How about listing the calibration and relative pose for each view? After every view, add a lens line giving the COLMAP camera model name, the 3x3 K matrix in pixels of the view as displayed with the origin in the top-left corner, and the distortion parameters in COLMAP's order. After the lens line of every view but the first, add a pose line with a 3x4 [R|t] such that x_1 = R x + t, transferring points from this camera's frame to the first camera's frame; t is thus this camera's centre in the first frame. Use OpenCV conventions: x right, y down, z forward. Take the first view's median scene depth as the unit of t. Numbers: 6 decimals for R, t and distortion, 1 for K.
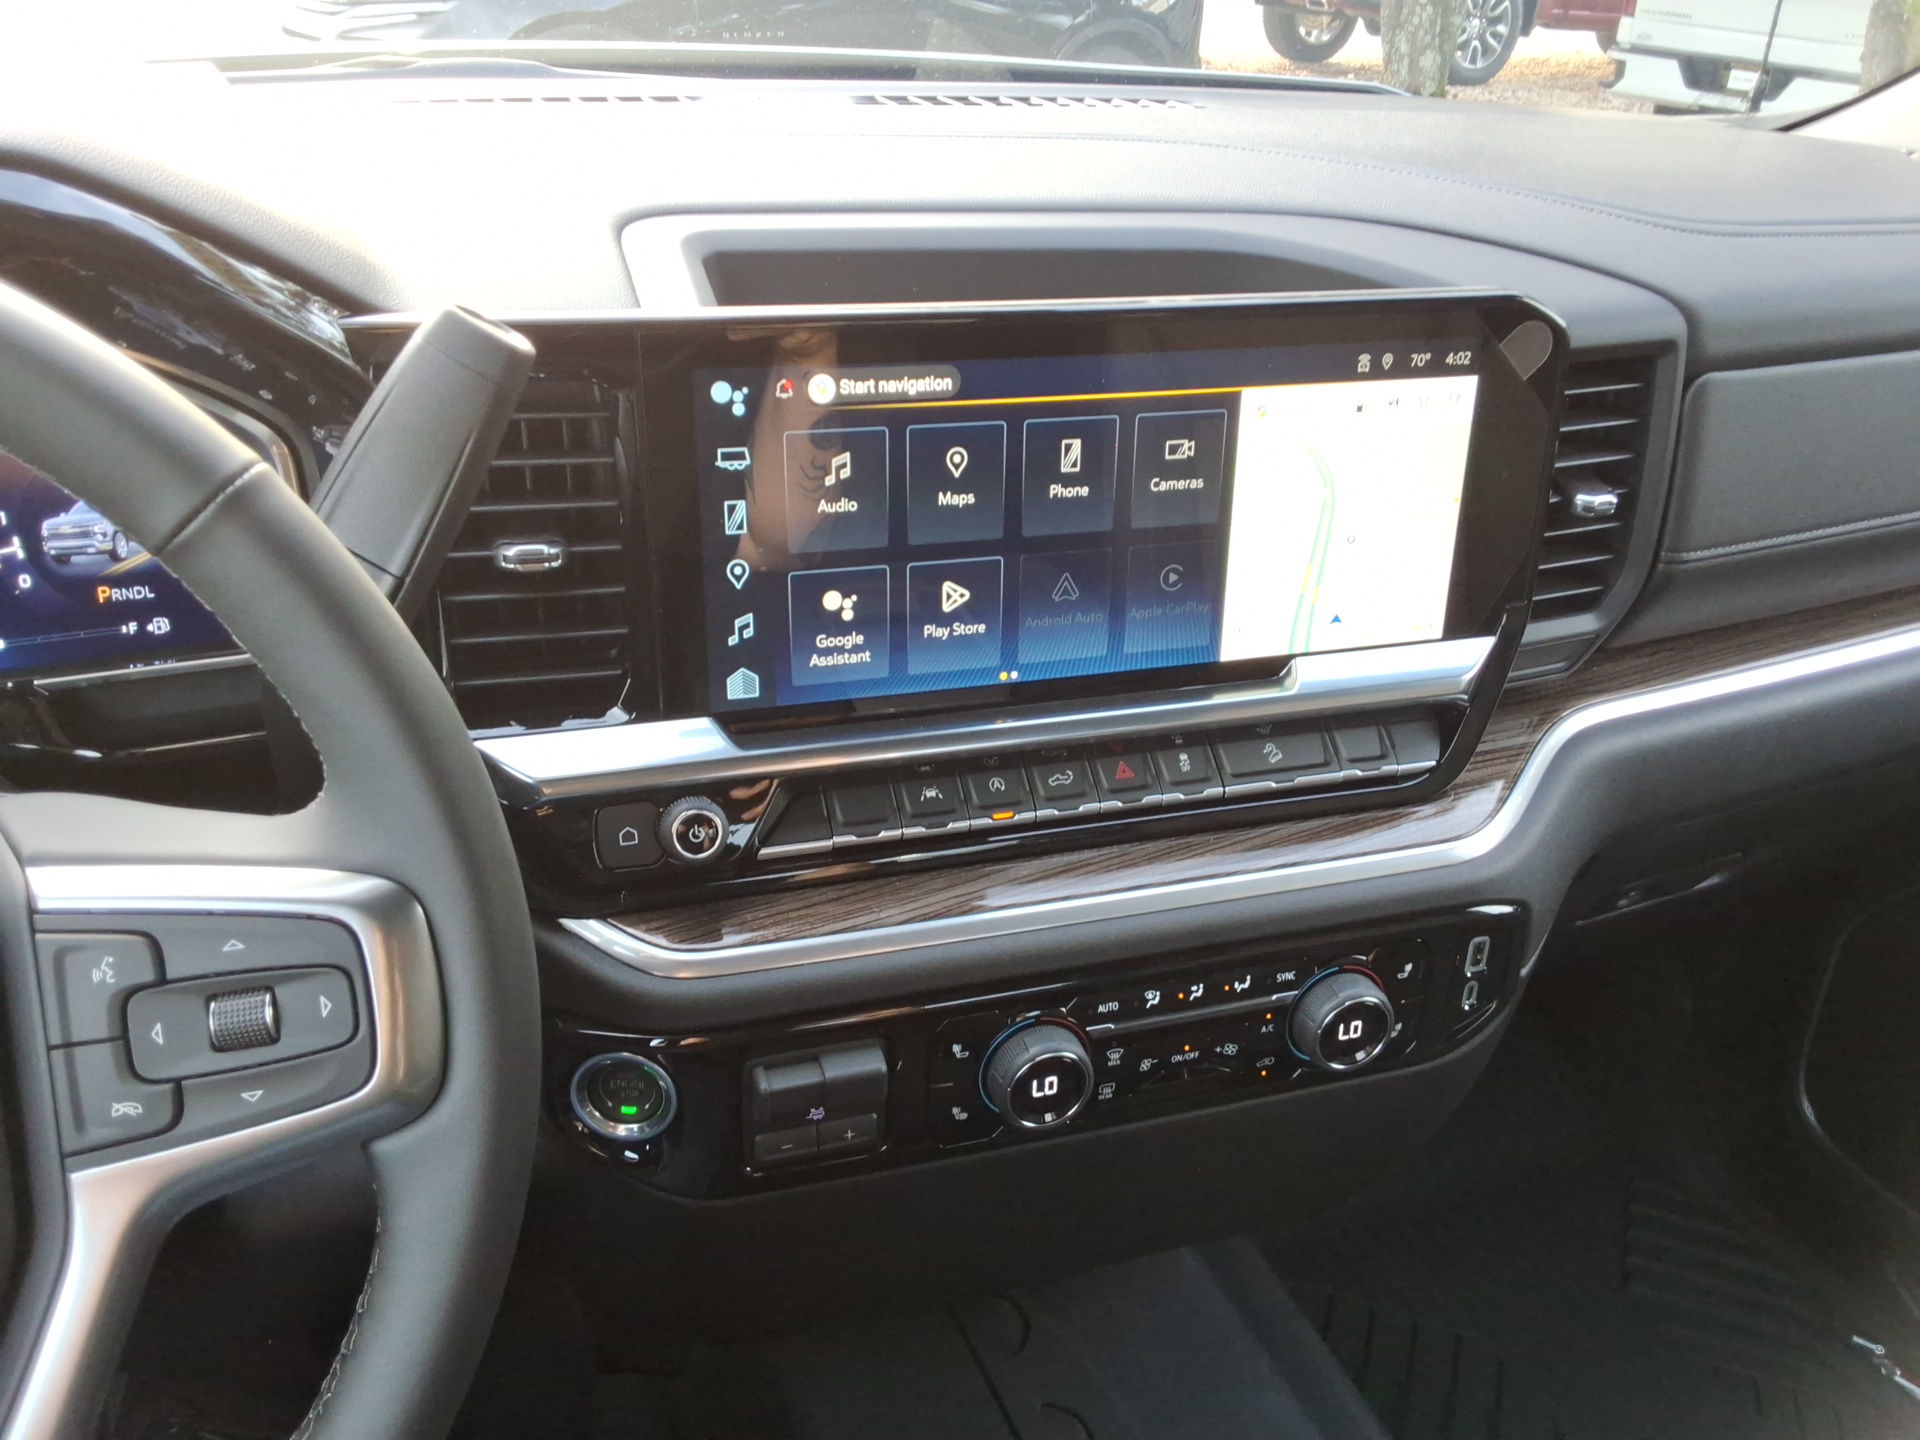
lens RADIAL K [[1544.1, 0, 973.0], [0, 1544.1, 699.8], [0, 0, 1]] dist [0.130241, -0.218125]
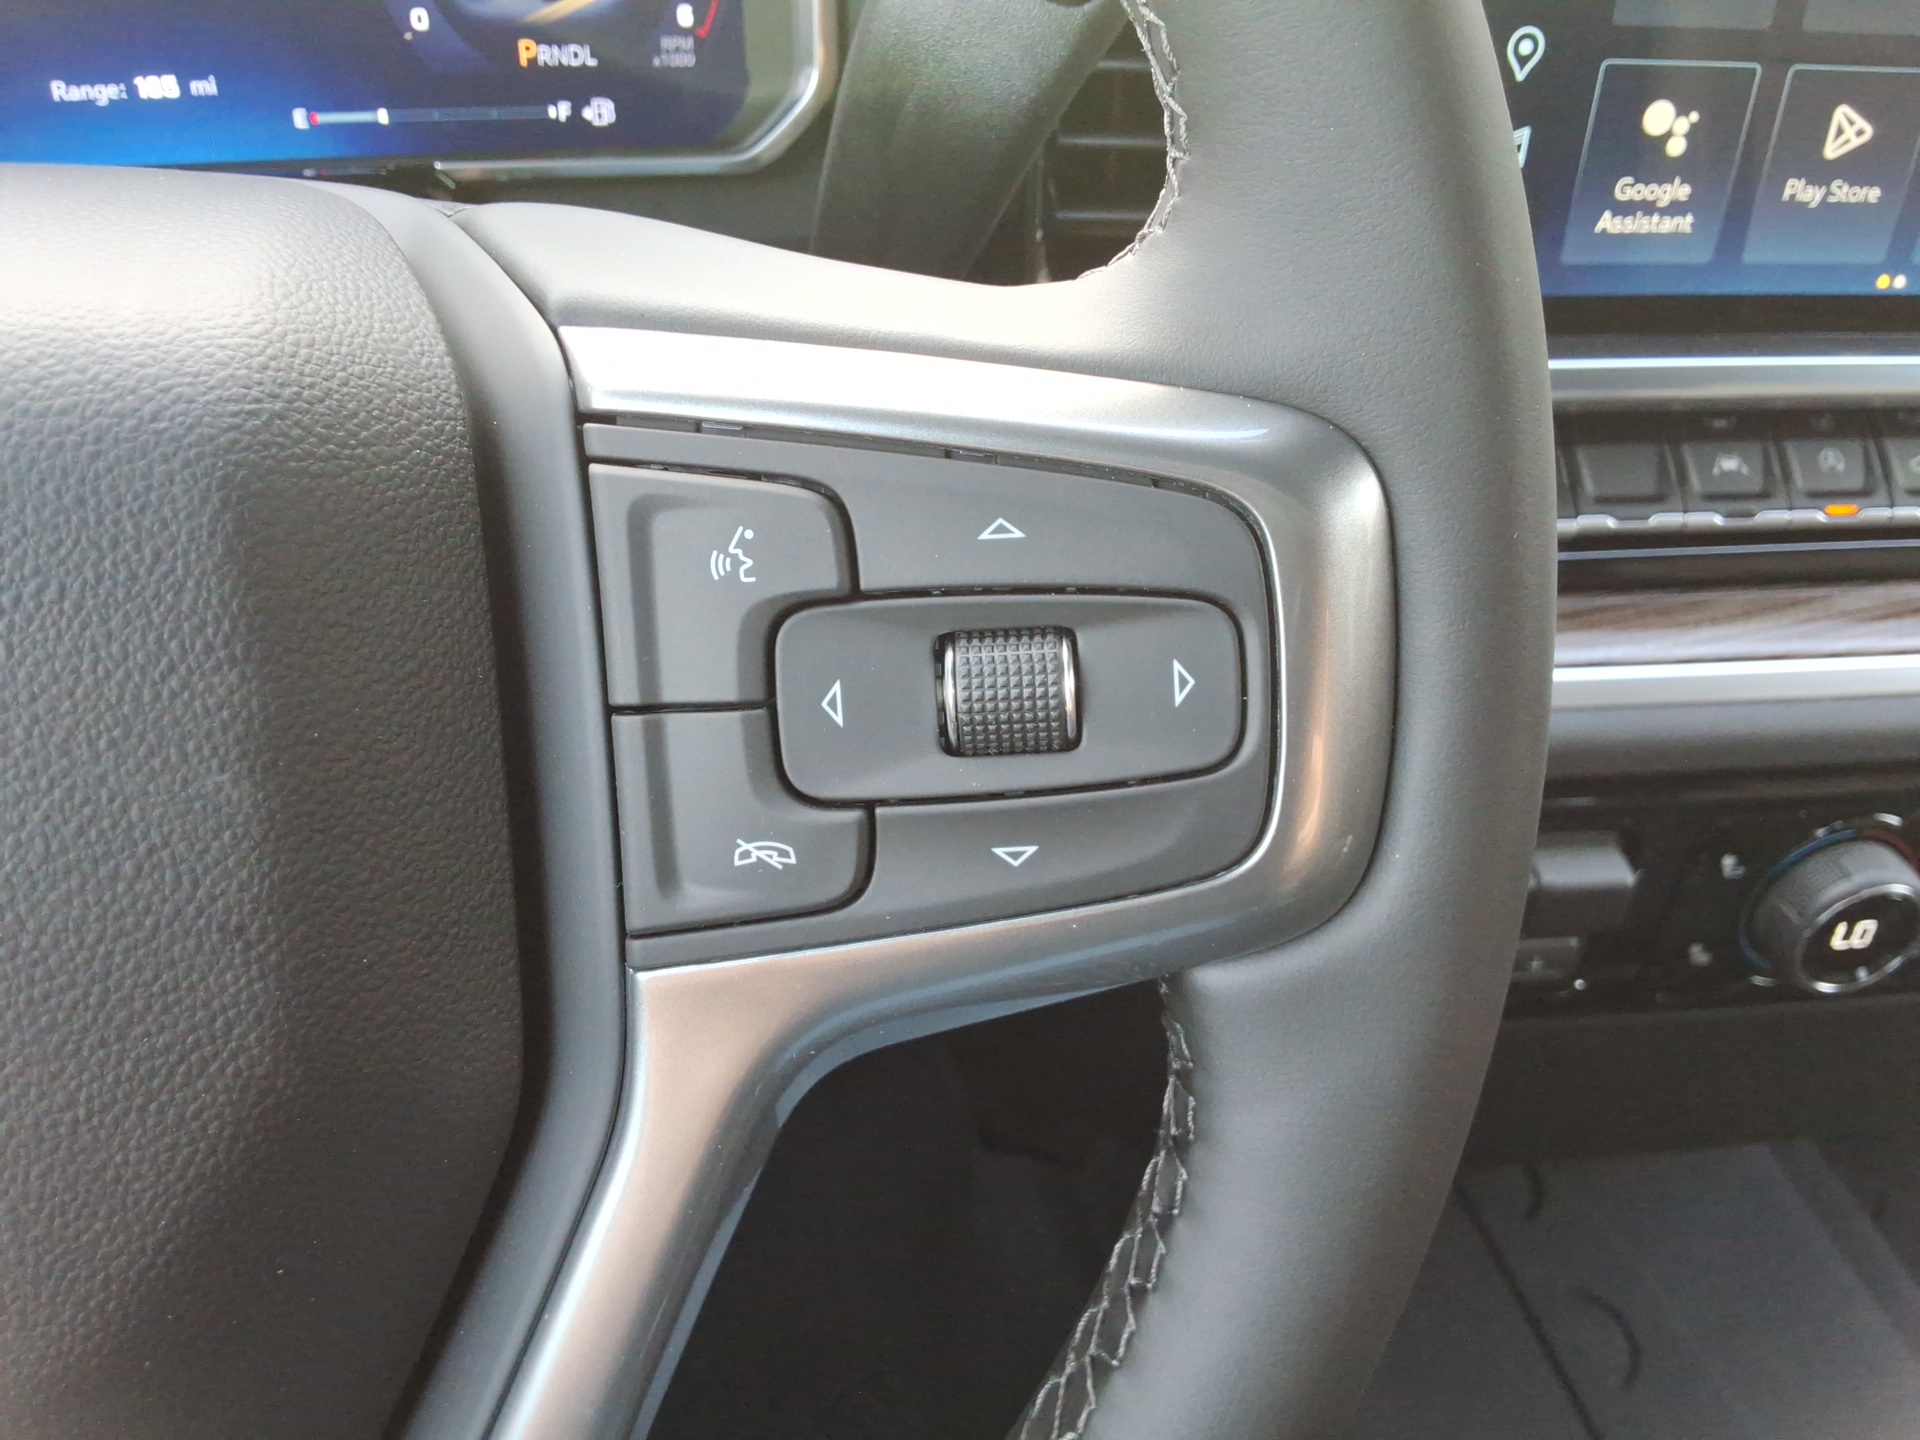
lens RADIAL K [[1579.5, 0, 978.0], [0, 1579.5, 702.0], [0, 0, 1]] dist [0.114759, -0.222542]
pose [[0.985112, 0.103793, -0.137047, -0.240789], [-0.080695, 0.983073, 0.164489, 0.076730], [0.151800, -0.150981, 0.976812, 0.320780]]
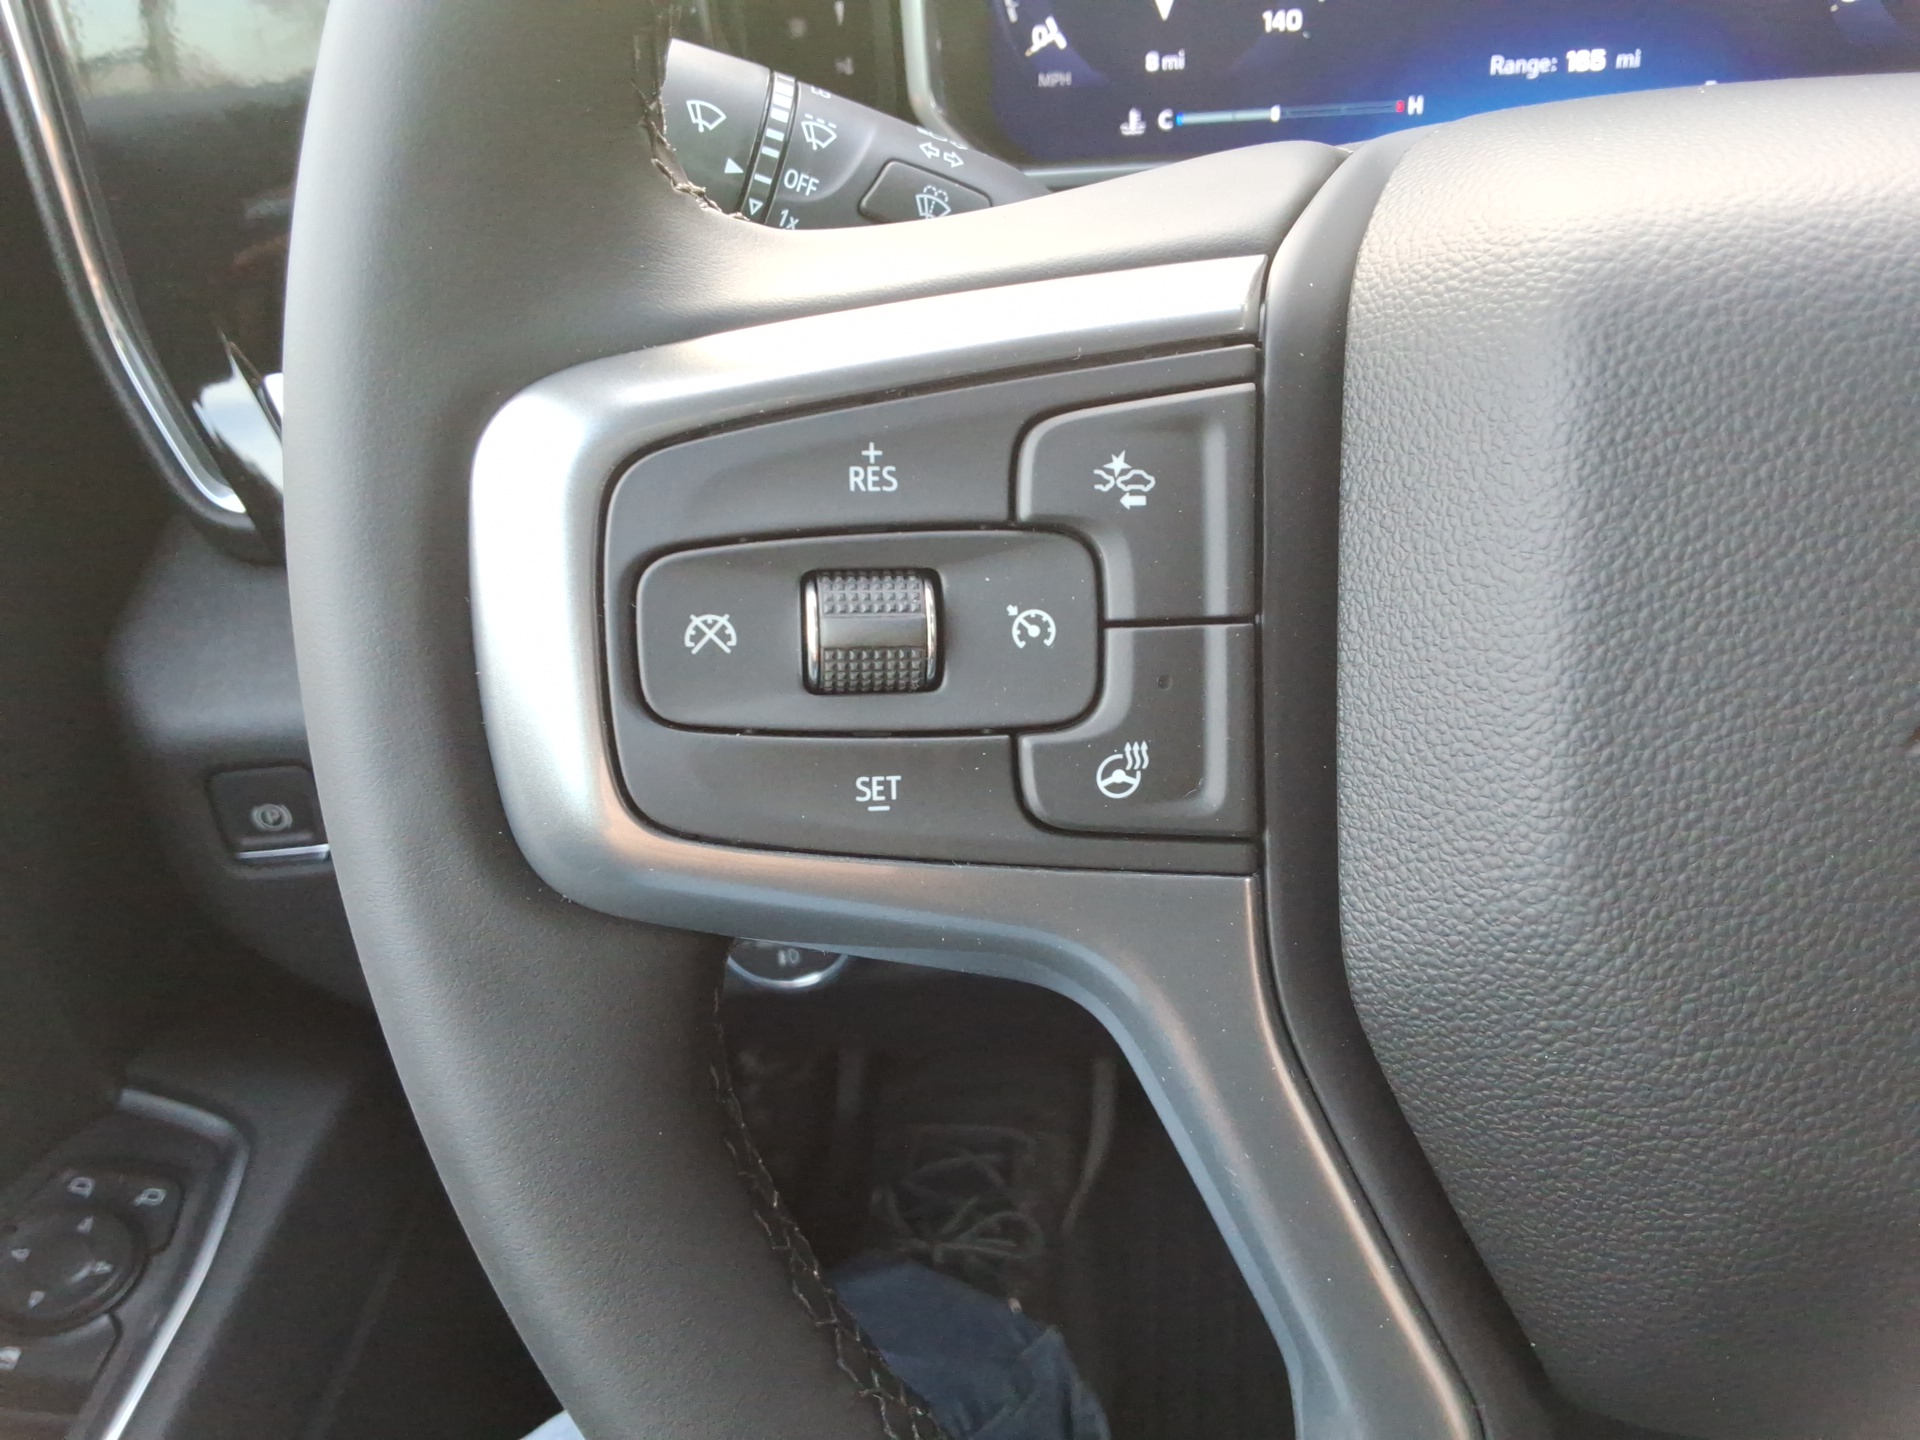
lens RADIAL K [[1575.5, 0, 936.4], [0, 1575.5, 688.6], [0, 0, 1]] dist [0.104732, -0.179317]
pose [[0.843957, 0.191450, -0.501082, -0.523644], [-0.114332, 0.976876, 0.180672, 0.136645], [0.524084, -0.095189, 0.846330, 0.183809]]
